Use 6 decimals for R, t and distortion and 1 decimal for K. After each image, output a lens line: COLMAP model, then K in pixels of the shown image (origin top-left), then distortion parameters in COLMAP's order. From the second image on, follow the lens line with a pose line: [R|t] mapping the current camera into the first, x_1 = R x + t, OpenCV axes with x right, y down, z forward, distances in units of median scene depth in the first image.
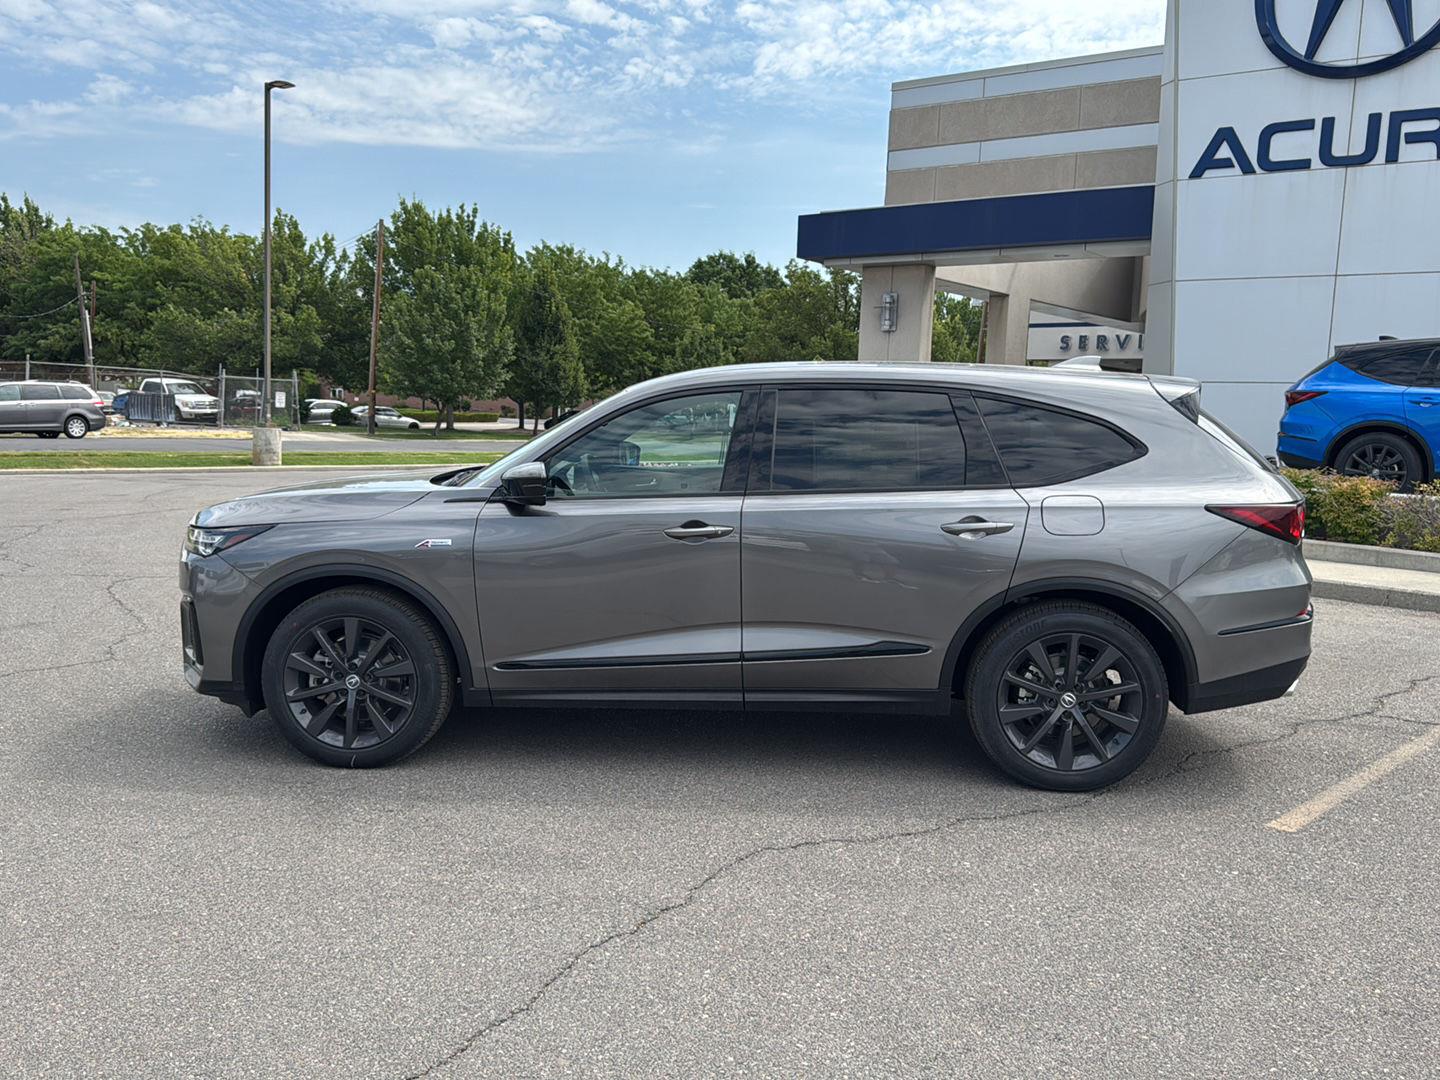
lens RADIAL K [[1293.4, 0, 720.0], [0, 1293.4, 540.0], [0, 0, 1]] dist [0.123323, -0.237676]
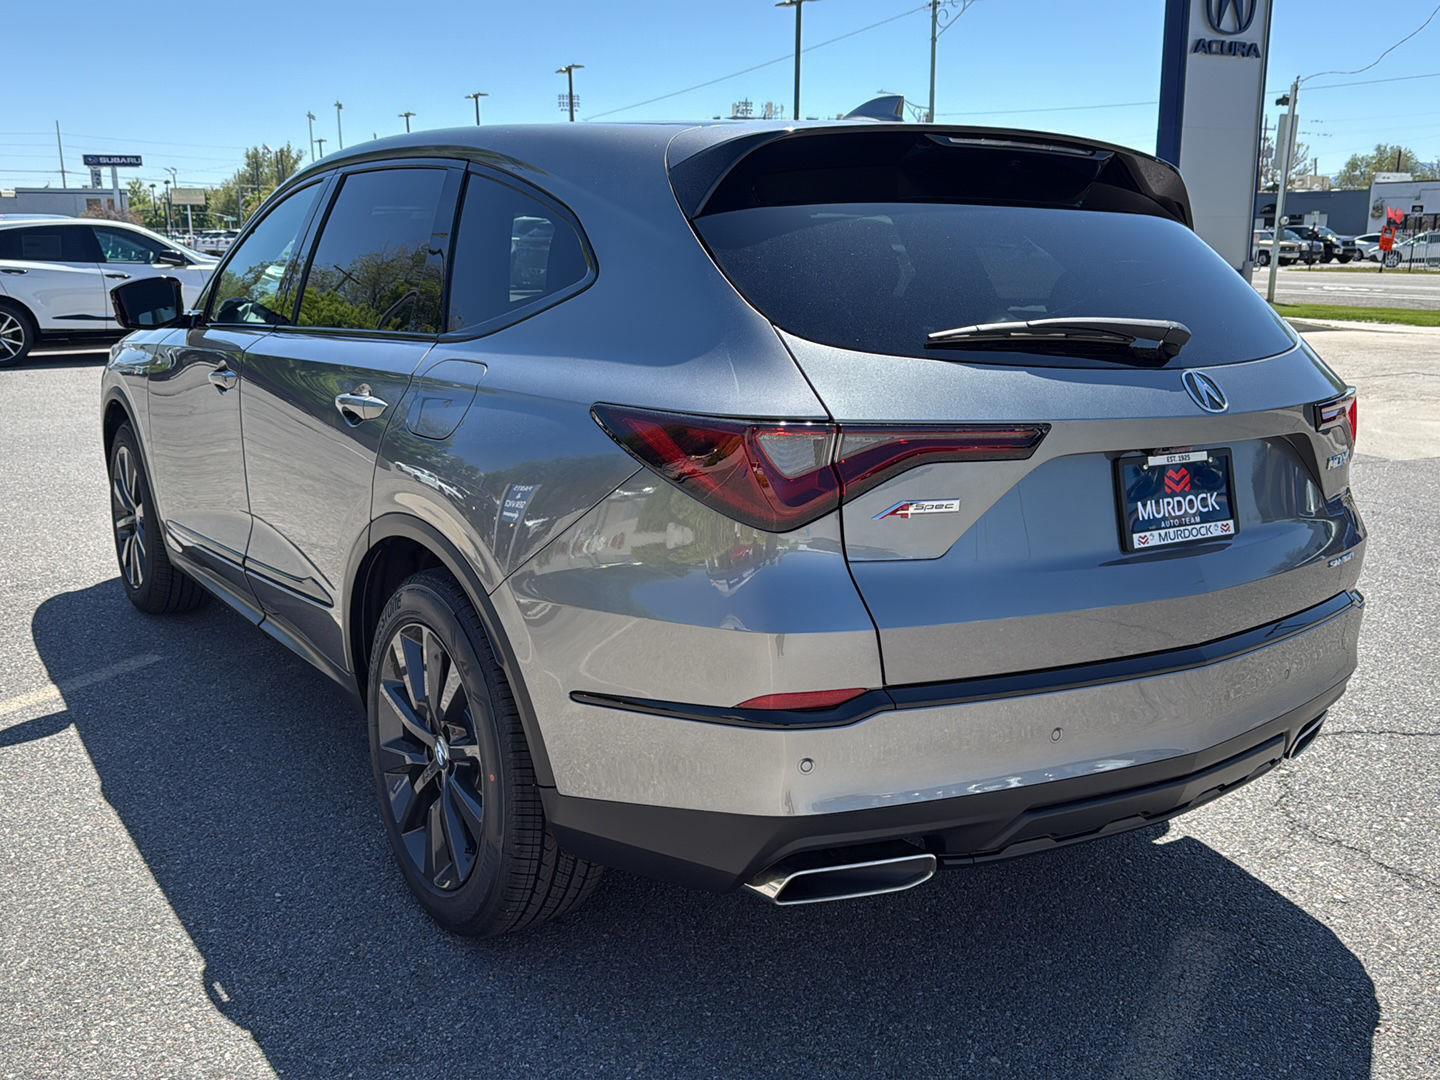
lens RADIAL K [[1293.4, 0, 720.0], [0, 1293.4, 540.0], [0, 0, 1]] dist [0.123323, -0.237676]
pose [[0.639920, 0.163343, -0.750881, 0.065038], [-0.112185, 0.986536, 0.118999, -0.003223], [0.760209, 0.008087, 0.649629, 0.067665]]
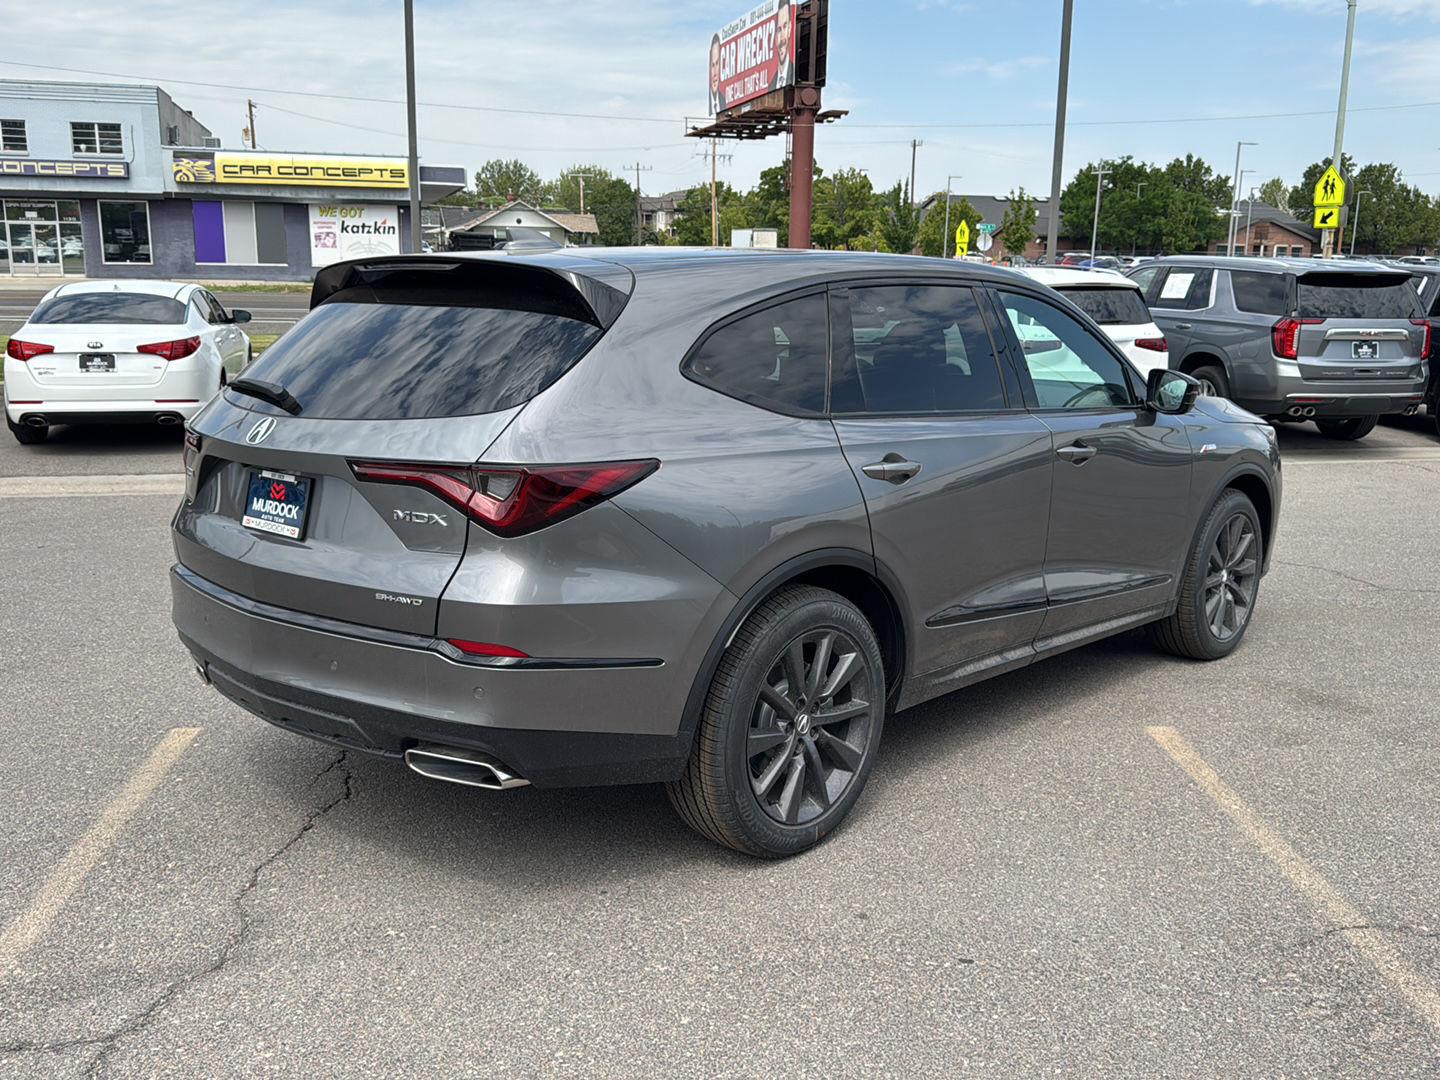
lens RADIAL K [[1293.1, 0, 719.7], [0, 1293.1, 563.5], [0, 0, 1]] dist [0.041122, -0.057321]
pose [[-0.604174, 0.140501, -0.784368, 0.077939], [-0.113965, 0.958978, 0.259562, -0.016164], [0.788661, 0.246211, -0.563378, 0.153908]]
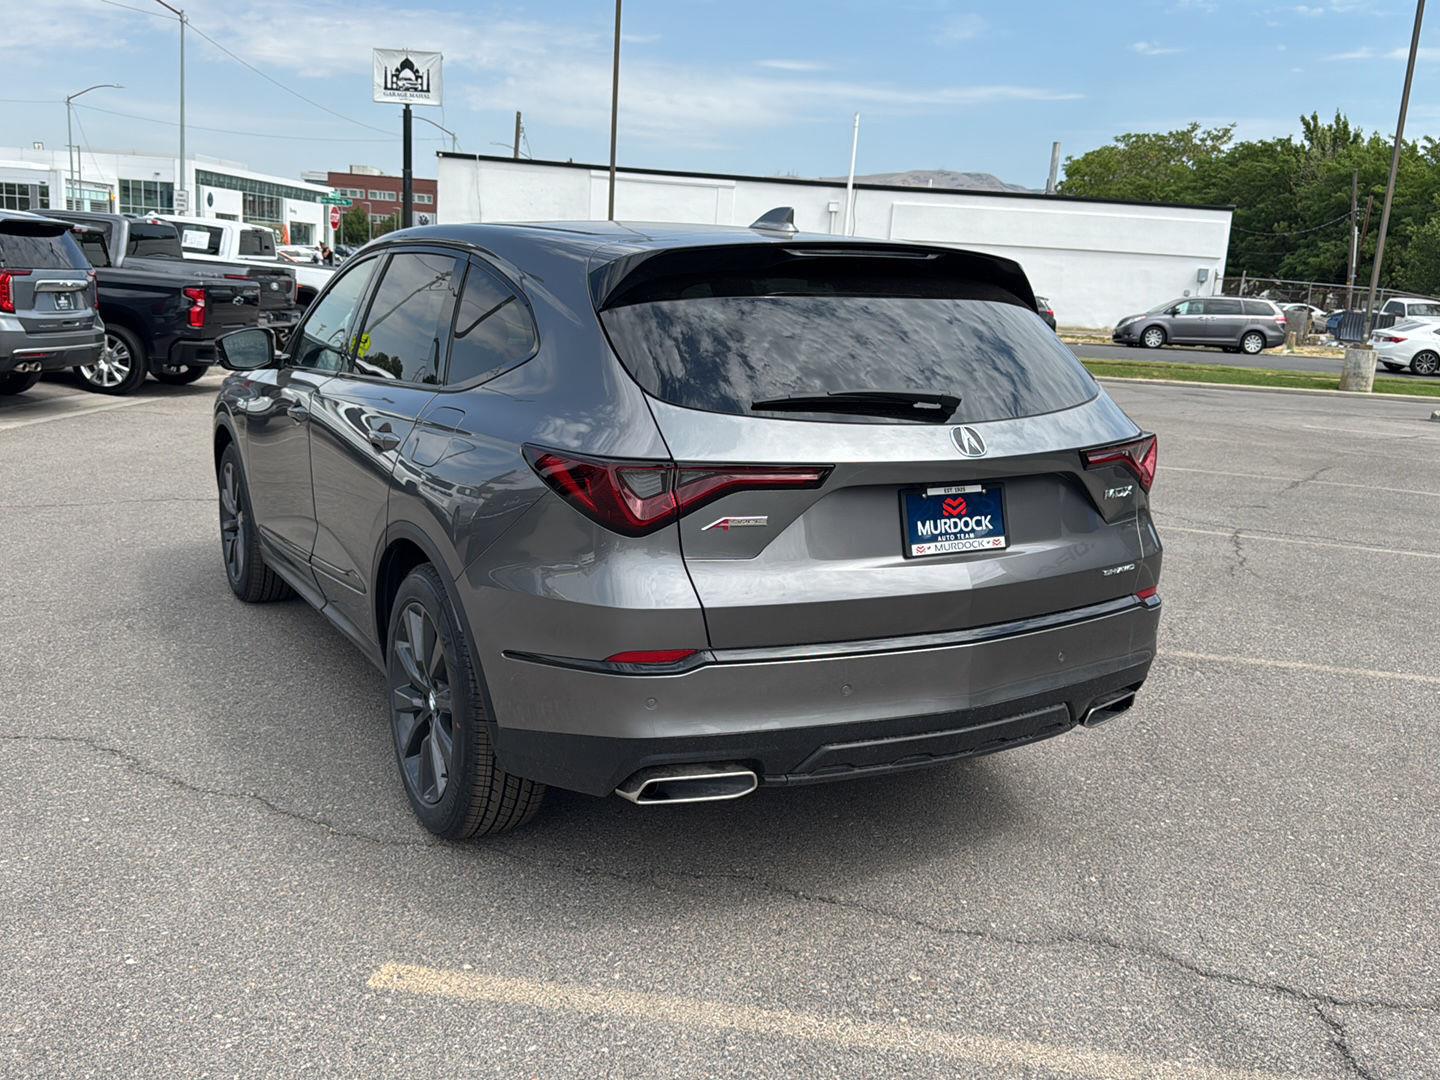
lens RADIAL K [[1293.4, 0, 720.0], [0, 1293.4, 540.0], [0, 0, 1]] dist [0.123323, -0.237676]
pose [[0.566765, 0.167339, -0.806706, 0.081671], [-0.121157, 0.985439, 0.119294, -0.005685], [0.814922, 0.030127, 0.578787, 0.065430]]
